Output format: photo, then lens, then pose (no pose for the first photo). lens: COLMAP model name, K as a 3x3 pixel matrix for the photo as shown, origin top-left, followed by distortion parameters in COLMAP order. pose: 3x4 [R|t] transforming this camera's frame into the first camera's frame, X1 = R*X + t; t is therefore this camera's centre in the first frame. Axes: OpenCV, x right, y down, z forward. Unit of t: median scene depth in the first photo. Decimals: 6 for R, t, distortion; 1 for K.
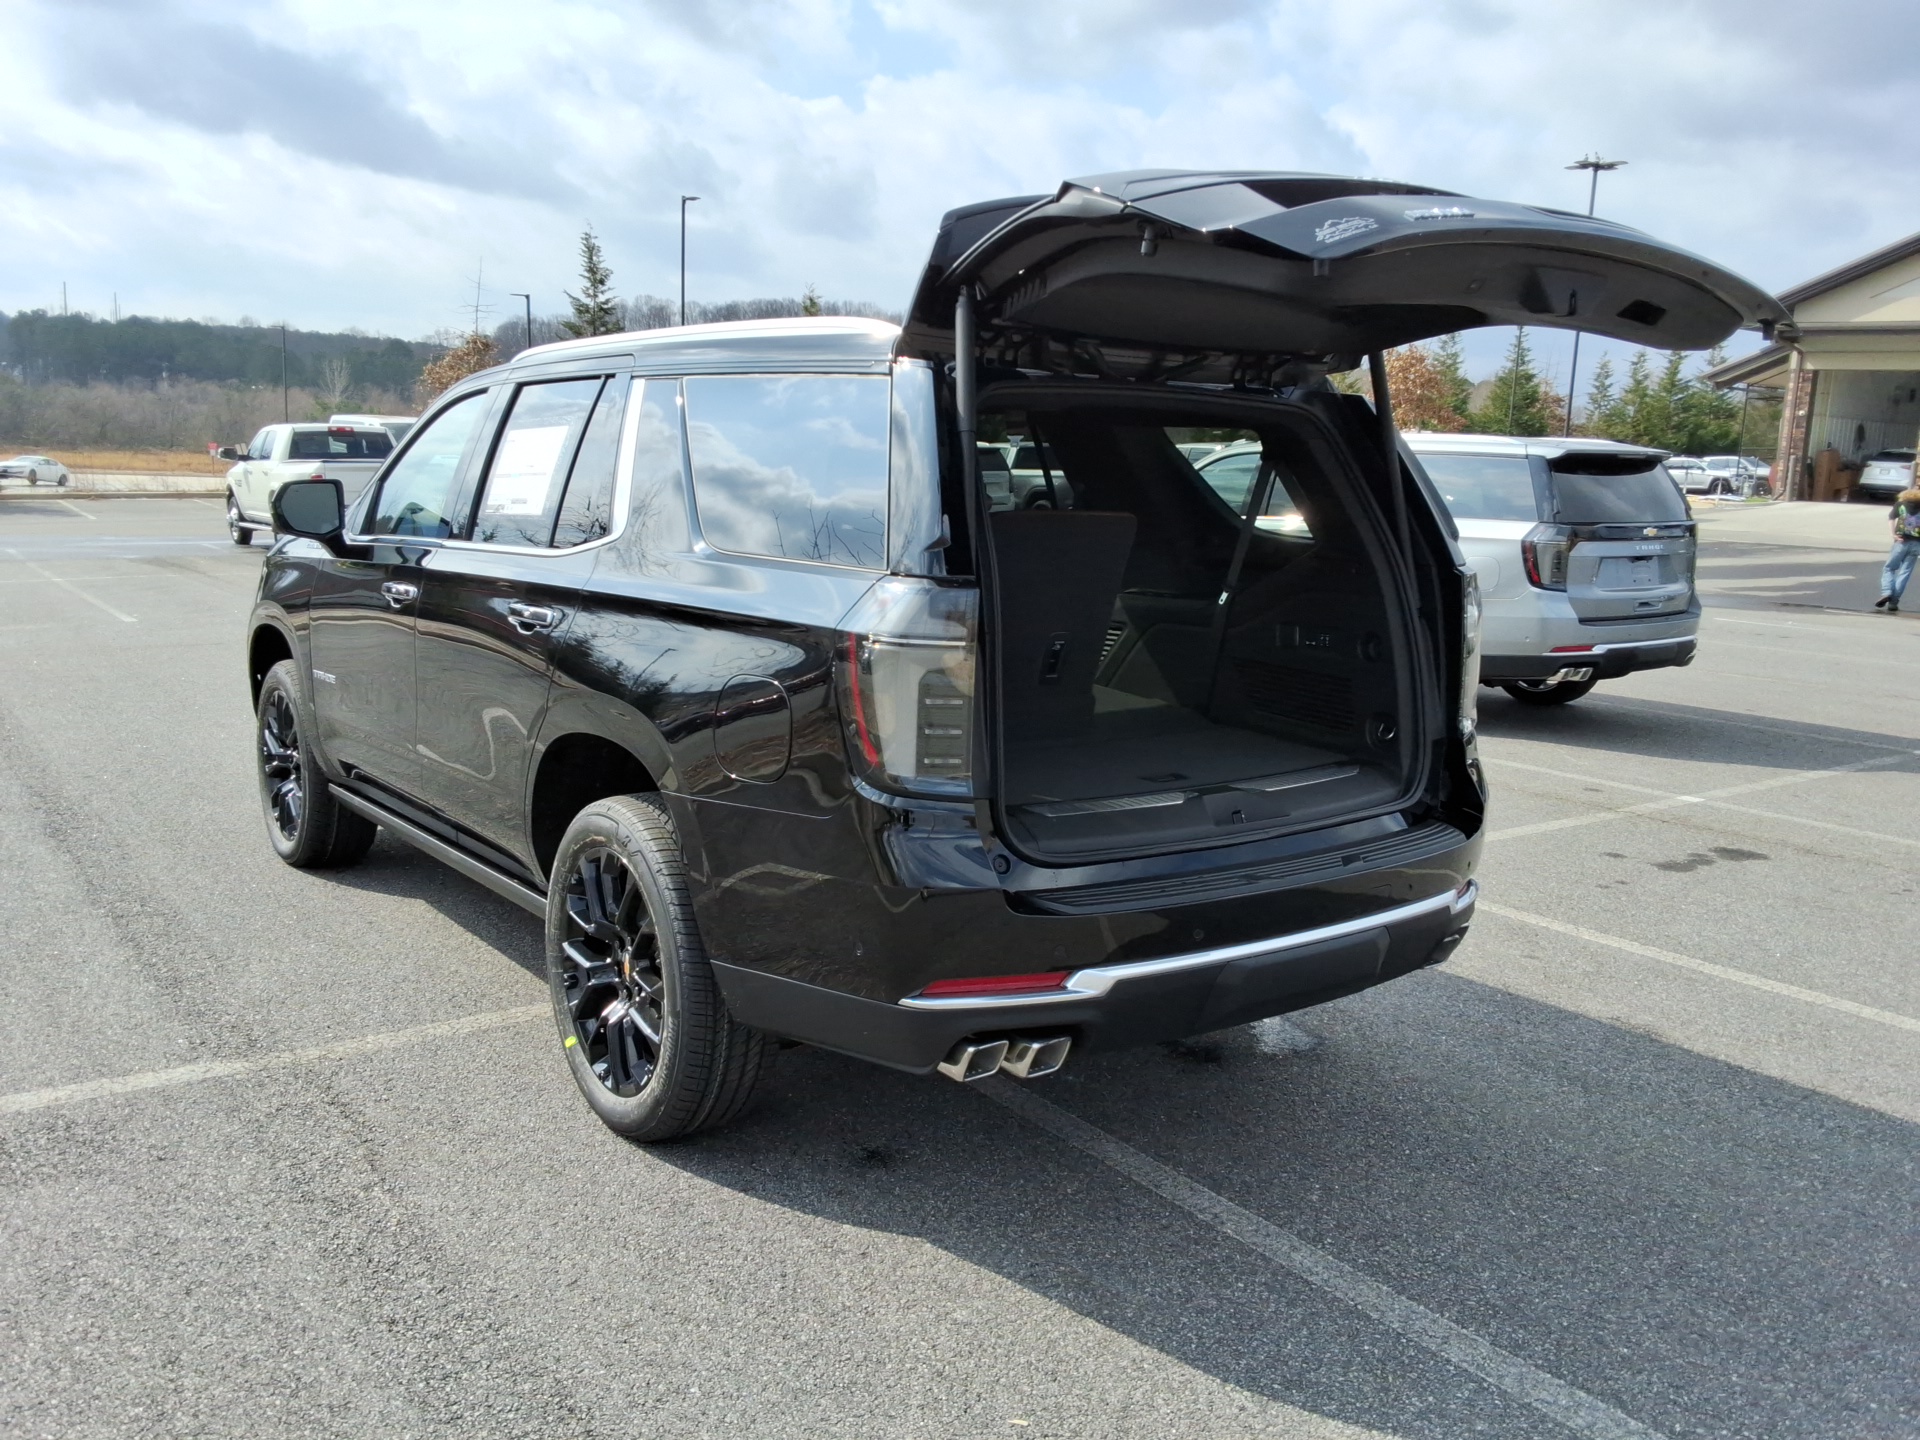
lens RADIAL K [[1537.3, 0, 985.7], [0, 1537.3, 696.3], [0, 0, 1]] dist [0.109483, -0.175957]
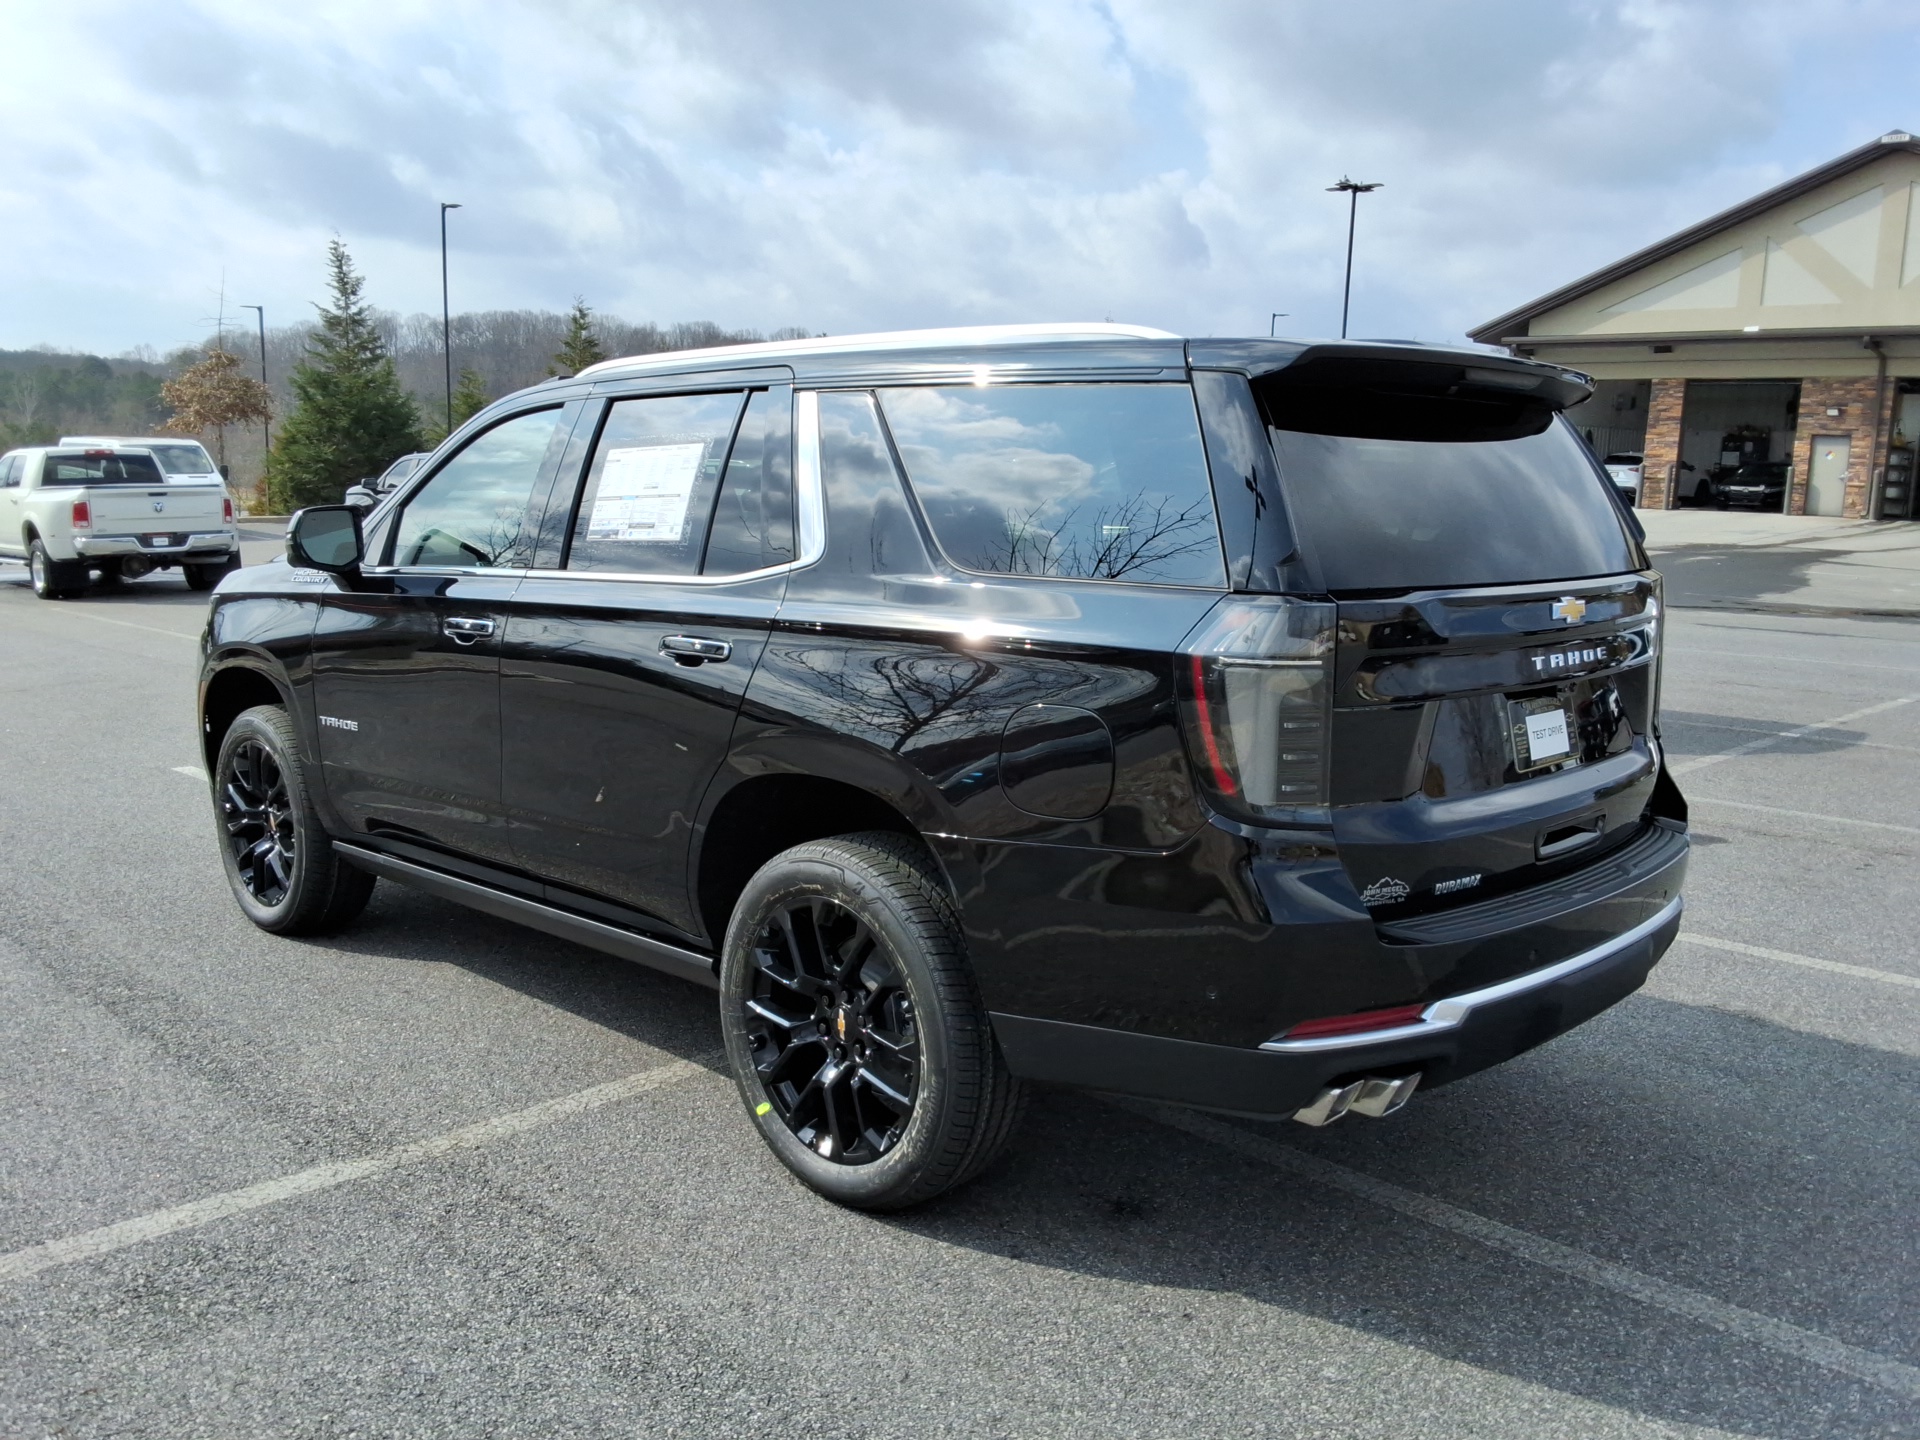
lens RADIAL K [[1537.3, 0, 981.7], [0, 1537.3, 698.5], [0, 0, 1]] dist [0.109483, -0.175957]
pose [[0.987680, -0.037416, 0.151948, -0.252781], [0.038547, 0.999247, -0.004504, -0.011230], [-0.151665, 0.010306, 0.988378, 0.063766]]
